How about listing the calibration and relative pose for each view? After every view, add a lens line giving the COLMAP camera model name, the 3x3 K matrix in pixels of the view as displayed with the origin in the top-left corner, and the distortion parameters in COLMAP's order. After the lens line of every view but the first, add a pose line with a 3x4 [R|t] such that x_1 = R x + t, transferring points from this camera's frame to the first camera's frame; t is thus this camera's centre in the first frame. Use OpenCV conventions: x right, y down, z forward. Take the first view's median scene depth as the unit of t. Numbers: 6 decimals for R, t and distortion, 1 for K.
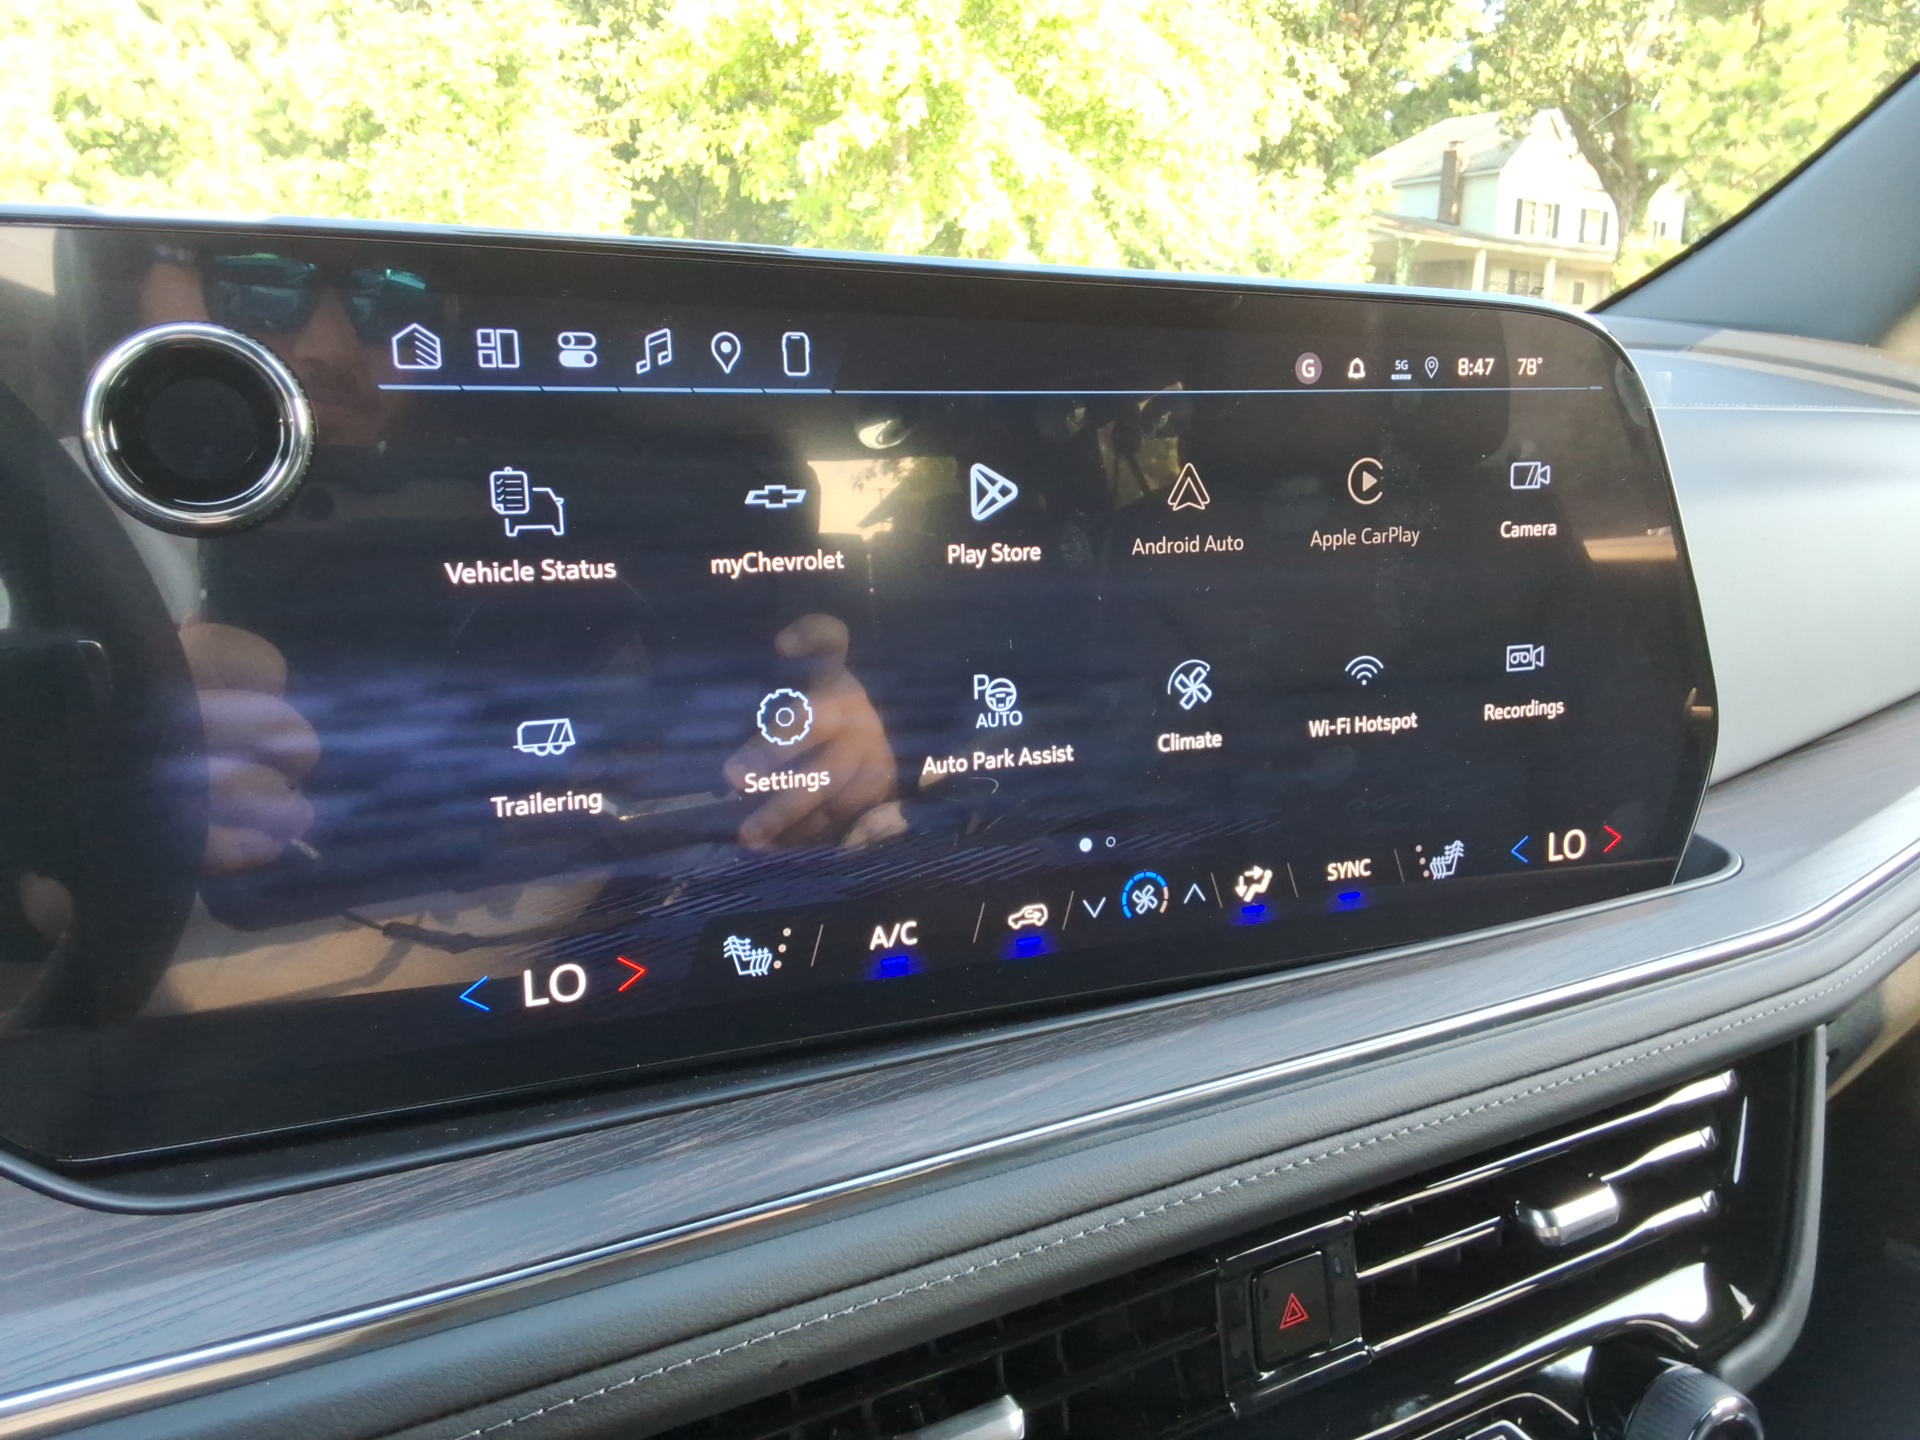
lens RADIAL K [[1561.4, 0, 963.2], [0, 1561.4, 709.3], [0, 0, 1]] dist [0.114031, -0.192675]
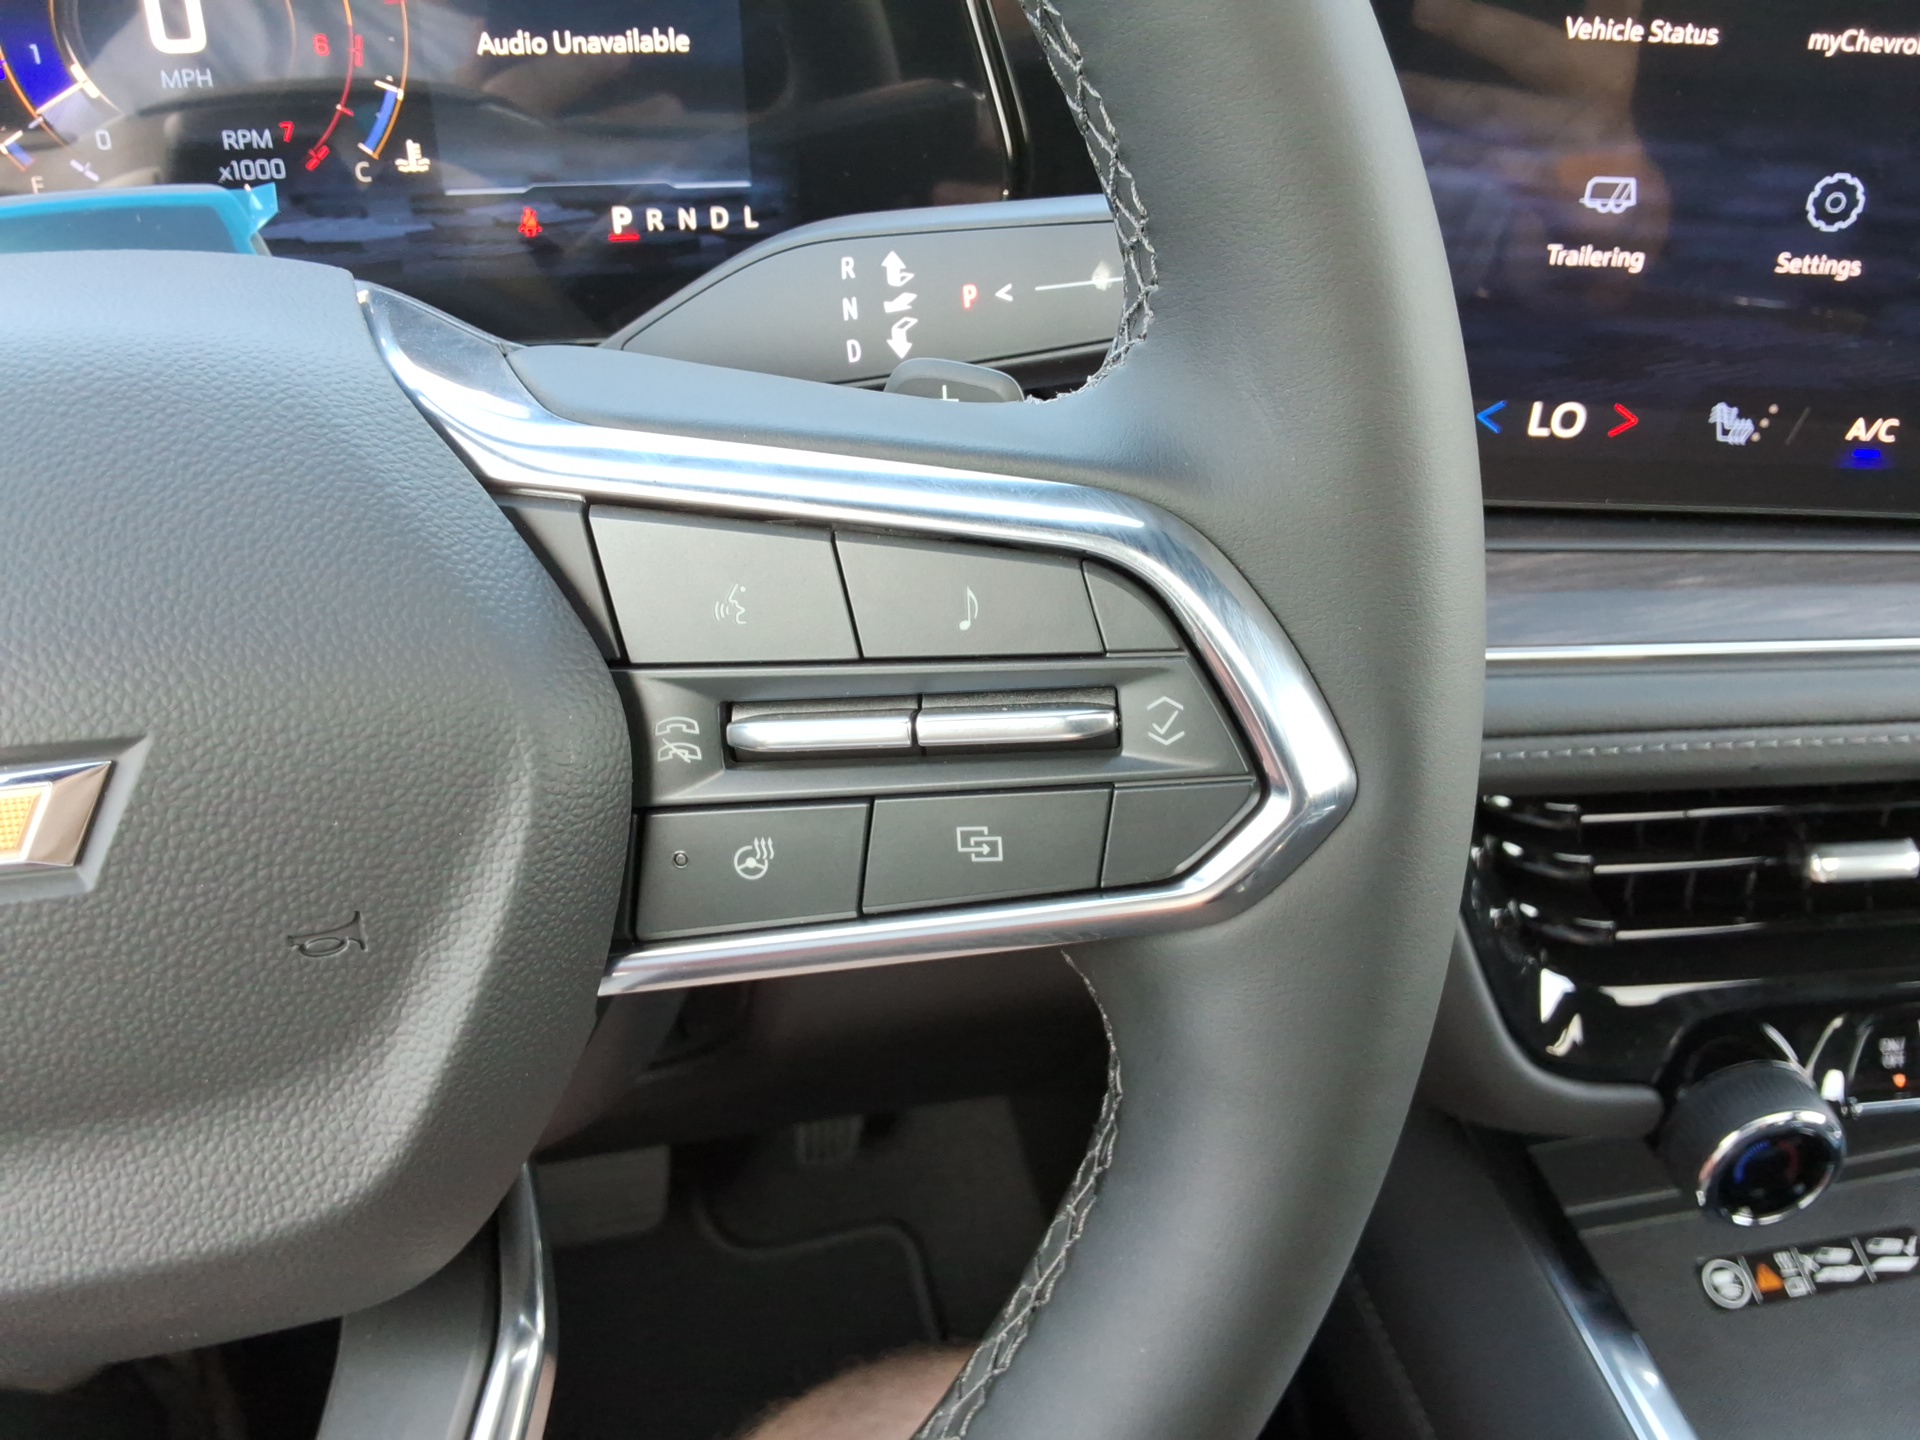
lens RADIAL K [[1581.6, 0, 970.6], [0, 1581.6, 718.2], [0, 0, 1]] dist [0.105633, -0.193086]
pose [[0.910852, 0.246388, -0.331122, -0.029131], [-0.105935, 0.914952, 0.389412, -0.004999], [0.398907, -0.319619, 0.859486, -0.034230]]
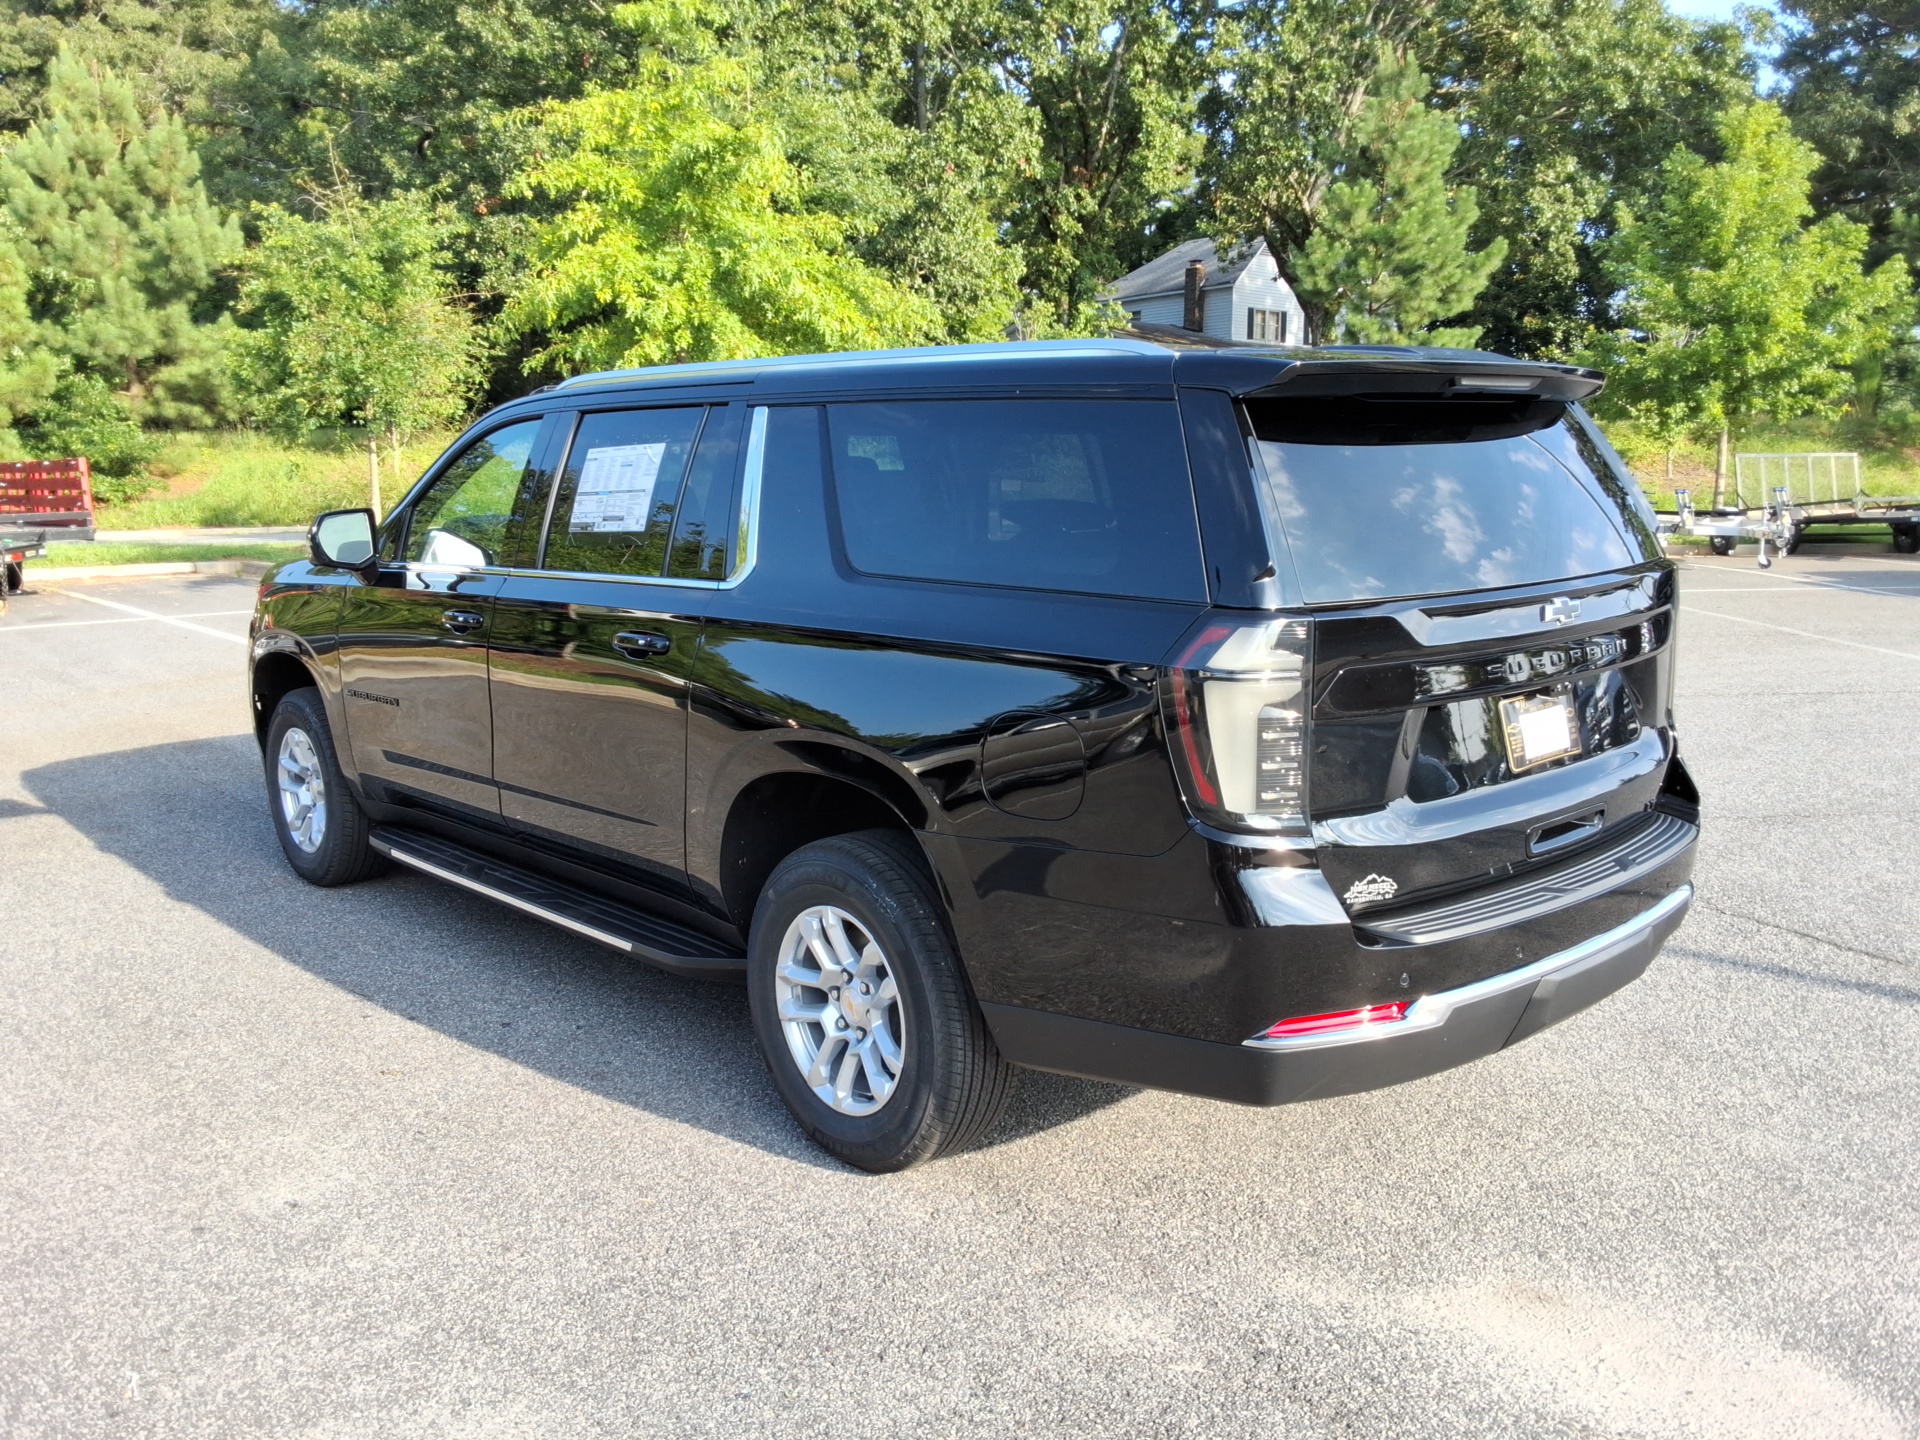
lens RADIAL K [[1535.9, 0, 969.5], [0, 1535.9, 714.1], [0, 0, 1]] dist [0.110344, -0.167603]
pose [[0.993331, -0.042015, 0.107371, 0.242347], [0.046921, 0.997947, -0.043583, 0.340605], [-0.105320, 0.048330, 0.993263, -2.098103]]
